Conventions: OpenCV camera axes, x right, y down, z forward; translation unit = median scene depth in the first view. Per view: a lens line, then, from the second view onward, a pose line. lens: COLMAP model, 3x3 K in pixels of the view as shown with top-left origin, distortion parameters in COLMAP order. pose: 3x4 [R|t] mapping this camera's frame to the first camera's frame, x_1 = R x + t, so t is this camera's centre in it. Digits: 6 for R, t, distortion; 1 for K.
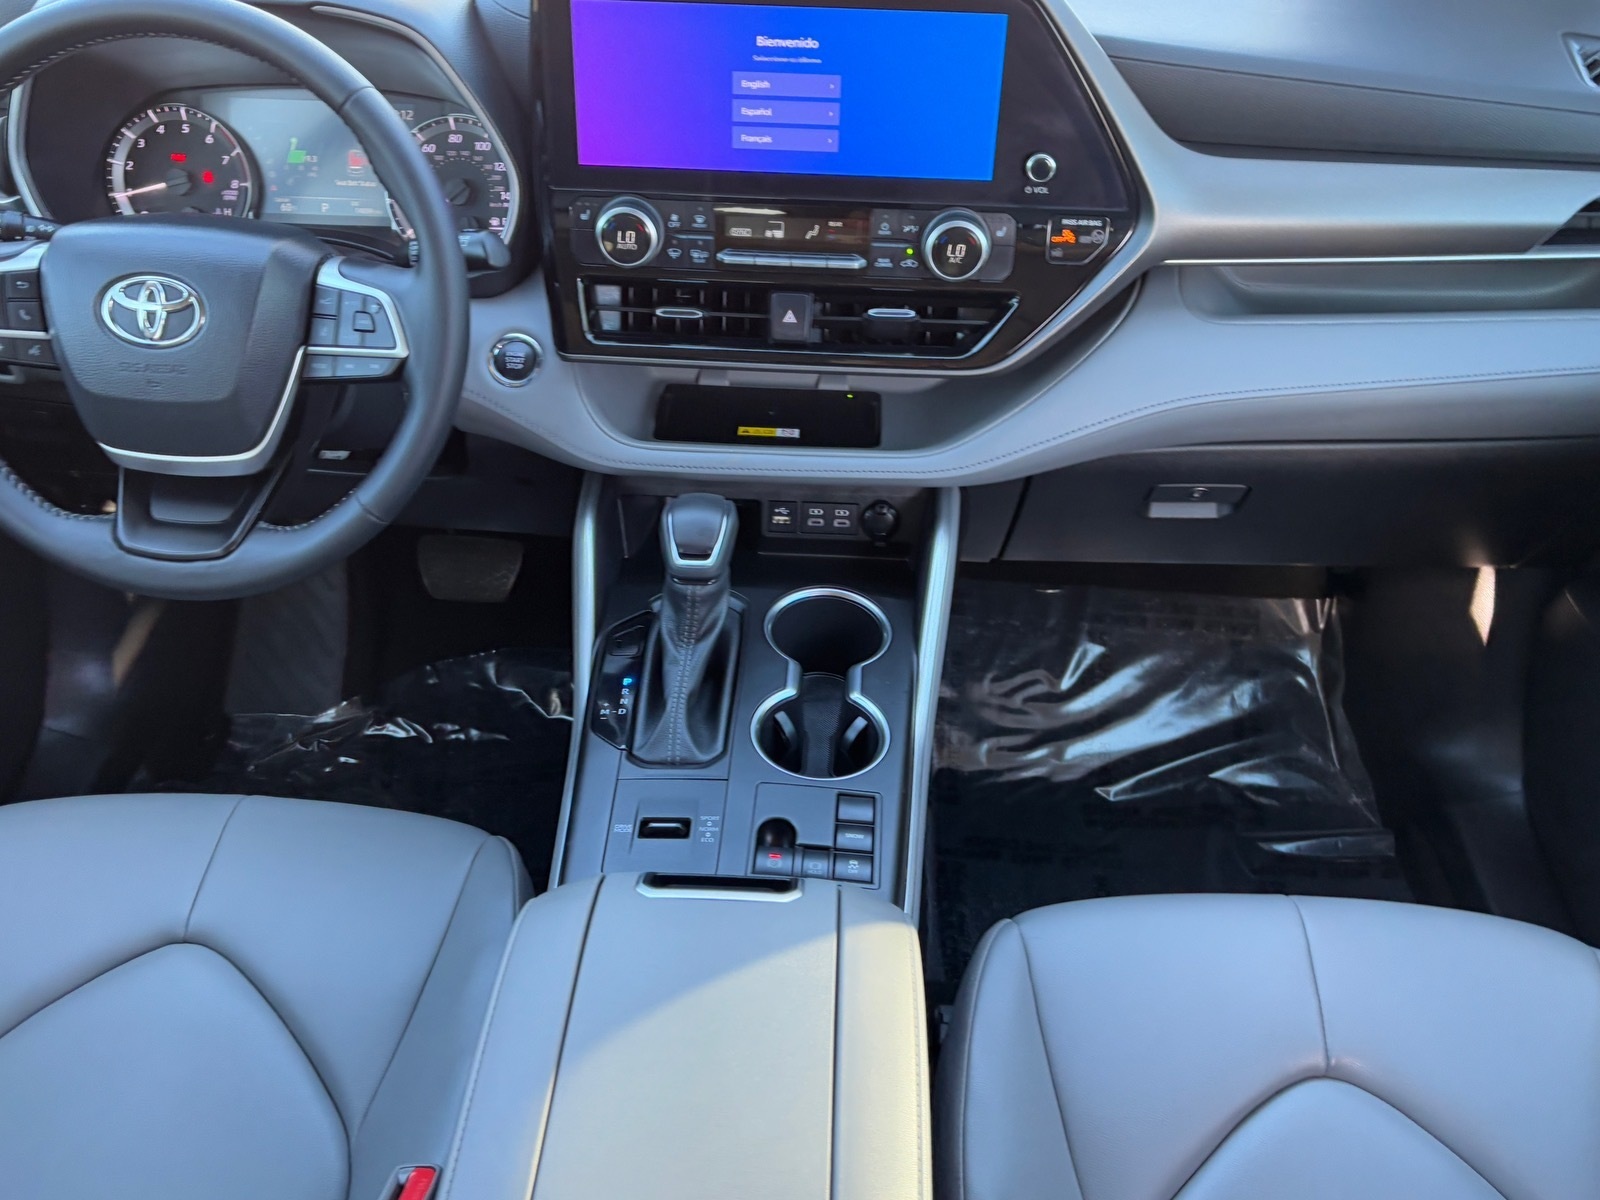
lens RADIAL K [[1402.1, 0, 805.2], [0, 1402.1, 612.3], [0, 0, 1]] dist [0.018316, -0.003899]
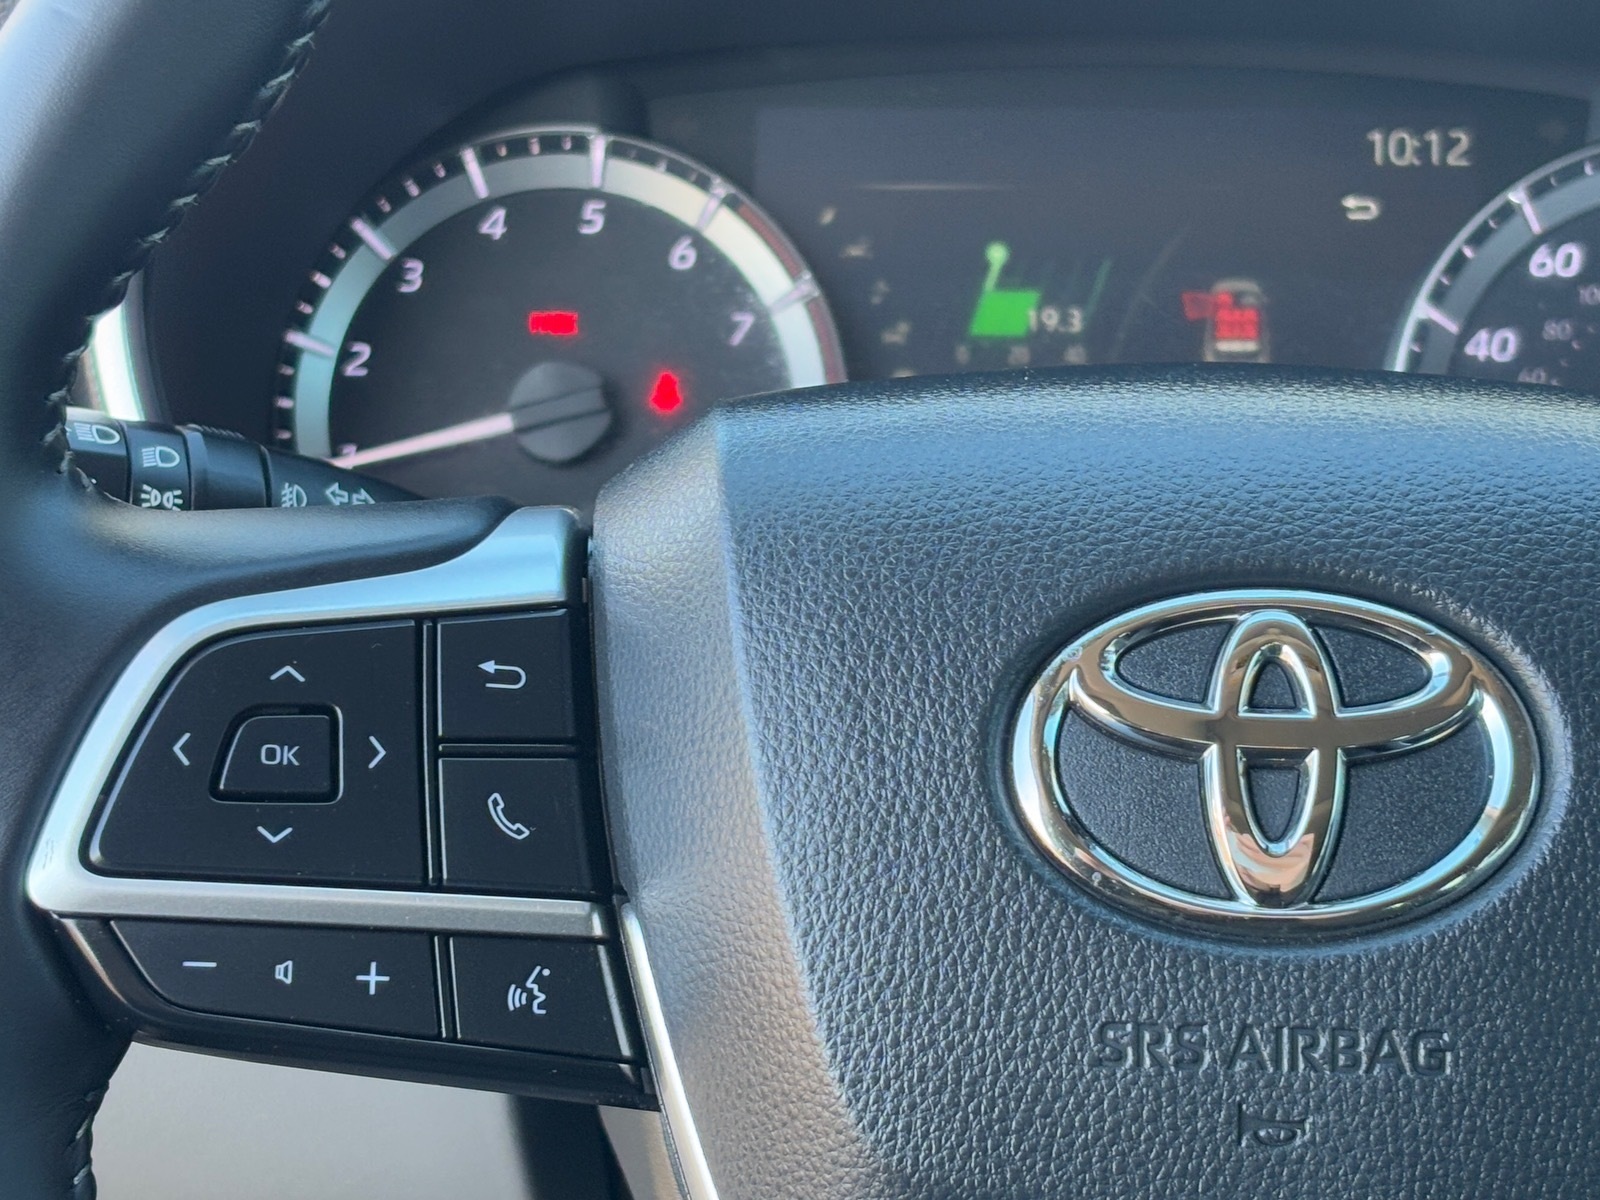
lens RADIAL K [[3637.5, 0, 793.3], [0, 3637.5, 623.9], [0, 0, 1]] dist [0.270463, -1.686821]
pose [[0.999522, -0.019999, 0.023558, -0.466885], [0.026841, 0.939639, -0.341113, -0.051301], [-0.015314, 0.341582, 0.939727, 0.444826]]
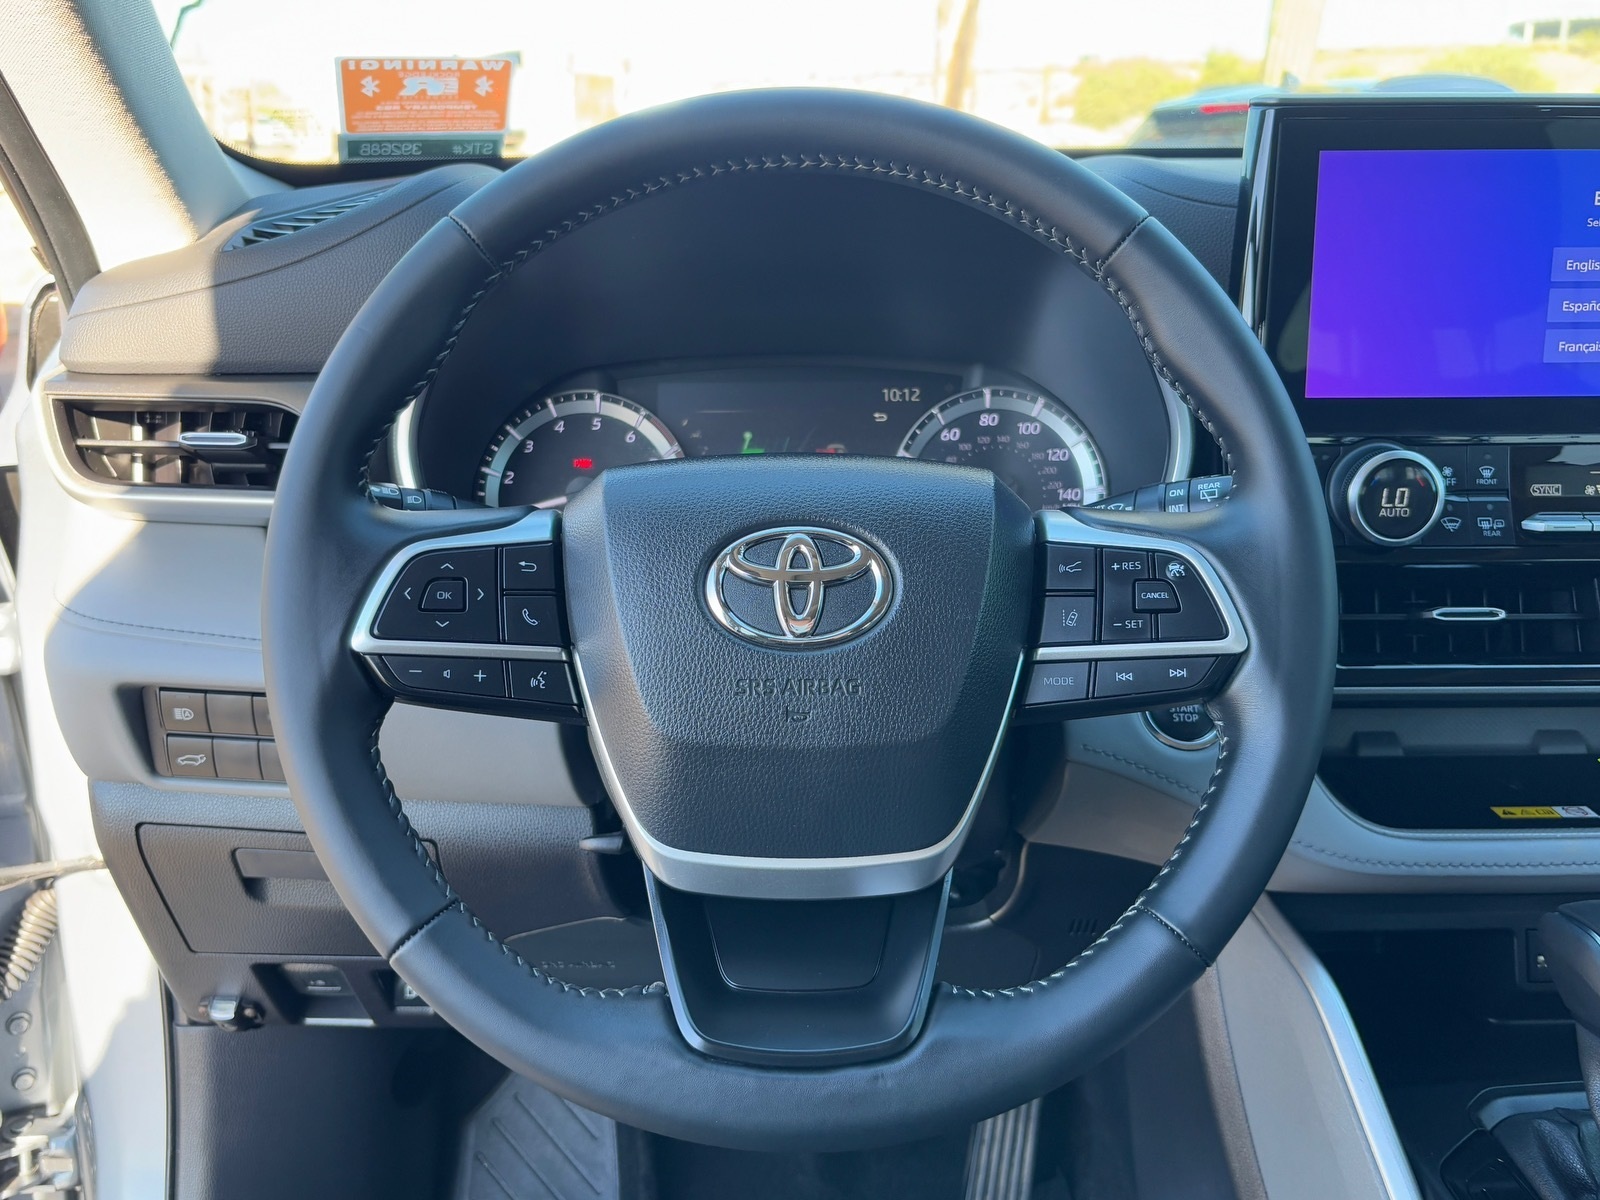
lens RADIAL K [[1419.2, 0, 802.7], [0, 1419.2, 594.4], [0, 0, 1]] dist [0.097124, -0.144744]
pose [[0.997342, -0.040329, 0.060683, -0.427172], [0.059498, 0.931523, -0.358782, -0.009945], [-0.042059, 0.361439, 0.931447, 0.417686]]
